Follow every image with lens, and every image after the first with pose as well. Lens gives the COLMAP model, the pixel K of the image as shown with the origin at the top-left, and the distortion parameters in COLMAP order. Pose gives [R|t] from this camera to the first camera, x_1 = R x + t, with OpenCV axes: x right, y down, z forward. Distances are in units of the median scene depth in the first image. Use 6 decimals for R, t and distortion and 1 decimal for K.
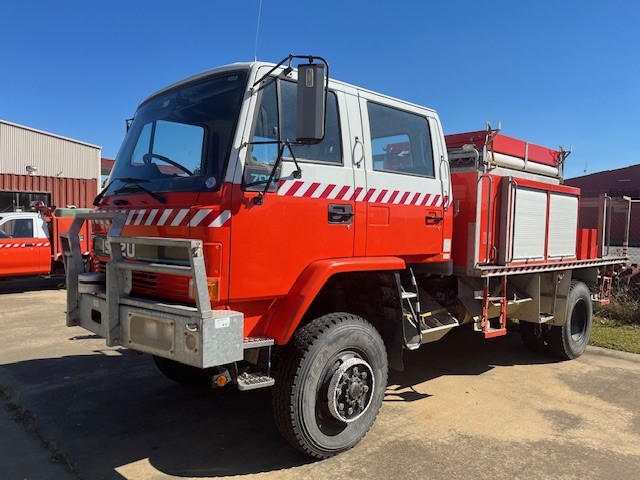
lens RADIAL K [[599.6, 0, 319.8], [0, 599.6, 256.7], [0, 0, 1]] dist [0.001405, -0.001713]
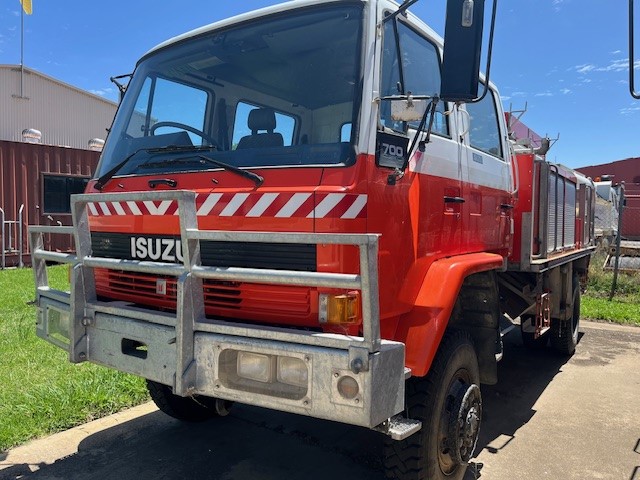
lens RADIAL K [[592.1, 0, 320.0], [0, 592.1, 240.0], [0, 0, 1]] dist [0.001185, -0.000895]
pose [[0.974219, -0.014404, 0.225146, -0.315702], [0.017482, 0.999779, -0.011680, -0.012269], [-0.224928, 0.015315, 0.974255, 0.287117]]
